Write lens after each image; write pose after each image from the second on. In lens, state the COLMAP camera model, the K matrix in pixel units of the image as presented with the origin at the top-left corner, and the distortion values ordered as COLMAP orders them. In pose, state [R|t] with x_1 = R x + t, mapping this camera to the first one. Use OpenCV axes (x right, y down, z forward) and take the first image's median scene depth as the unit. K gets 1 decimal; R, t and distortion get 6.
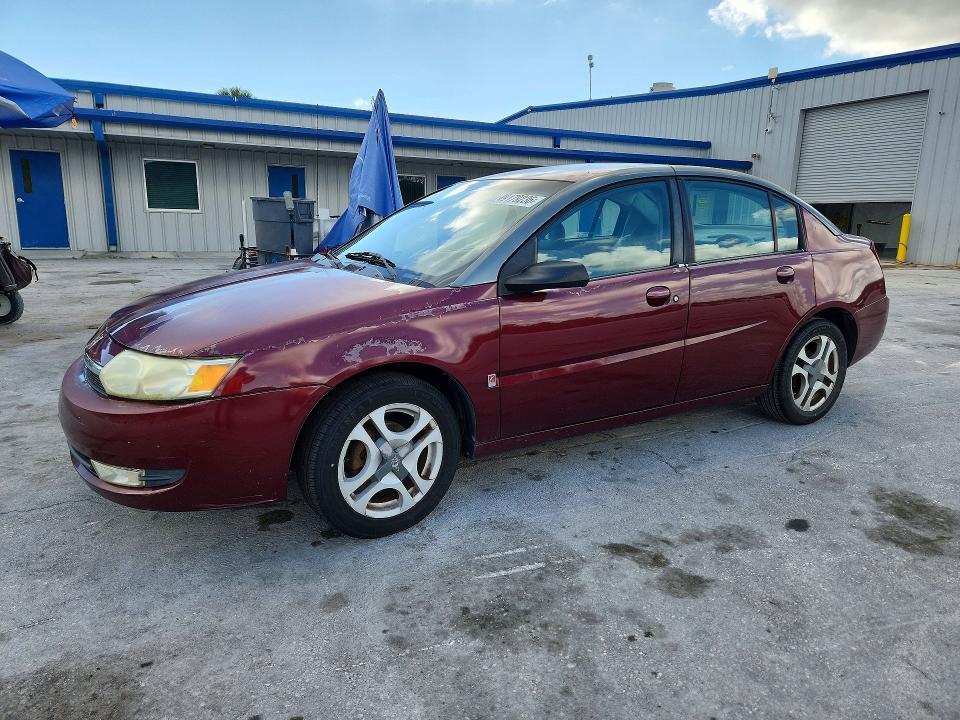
lens RADIAL K [[635.1, 0, 474.0], [0, 635.1, 355.8], [0, 0, 1]] dist [0.061169, -0.051009]
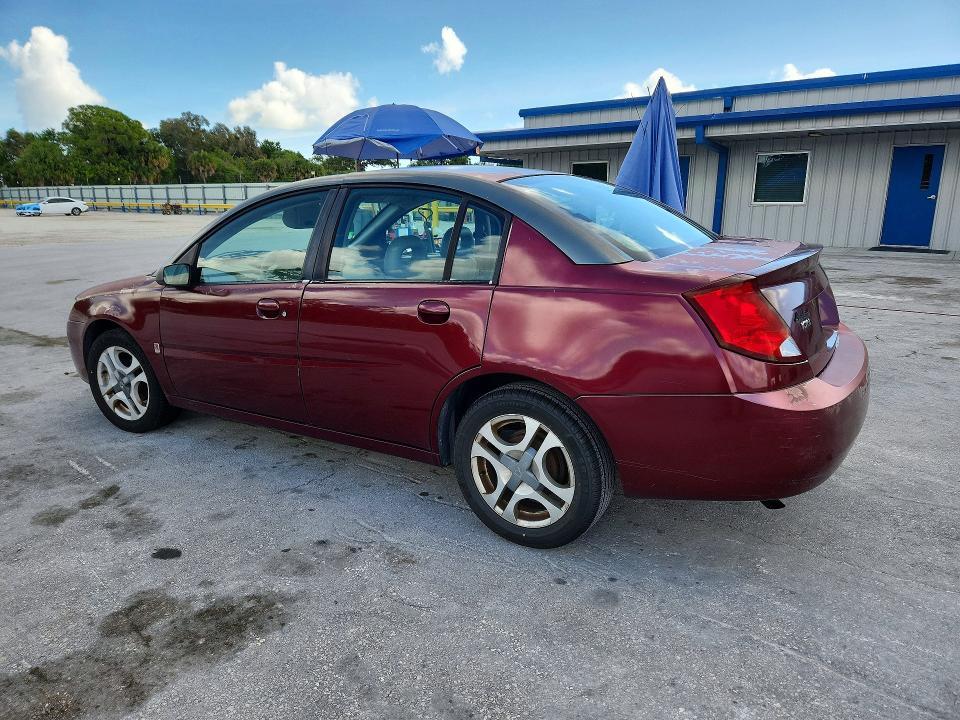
lens RADIAL K [[635.1, 0, 474.0], [0, 635.1, 355.8], [0, 0, 1]] dist [0.061169, -0.051009]
pose [[0.460915, 0.189351, -0.867008, 1.374558], [-0.176371, 0.977029, 0.119617, -0.204642], [0.869742, 0.097782, 0.483723, 0.832461]]
